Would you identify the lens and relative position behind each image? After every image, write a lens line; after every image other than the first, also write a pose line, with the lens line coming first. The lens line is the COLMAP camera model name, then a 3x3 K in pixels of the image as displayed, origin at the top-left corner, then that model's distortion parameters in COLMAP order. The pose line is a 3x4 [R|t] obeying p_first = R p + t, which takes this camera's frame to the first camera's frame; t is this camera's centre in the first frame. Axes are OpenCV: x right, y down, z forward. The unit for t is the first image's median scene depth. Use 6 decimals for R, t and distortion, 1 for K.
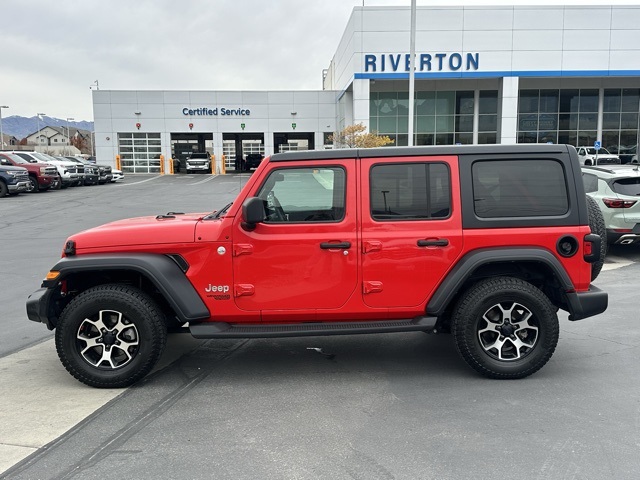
lens RADIAL K [[636.9, 0, 318.2], [0, 636.9, 239.3], [0, 0, 1]] dist [0.197328, -0.411197]
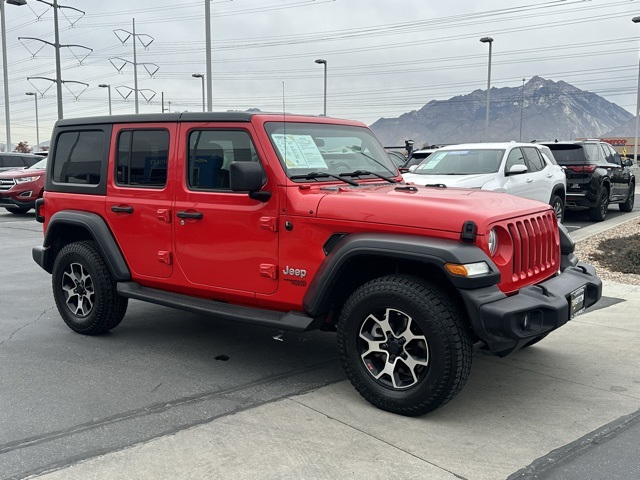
lens RADIAL K [[636.9, 0, 318.2], [0, 636.9, 239.3], [0, 0, 1]] dist [0.197328, -0.411197]
pose [[-0.783467, -0.058412, 0.618682, -0.704877], [0.085060, 0.976122, 0.199875, -0.161653], [-0.615585, 0.209221, -0.759791, 1.926418]]
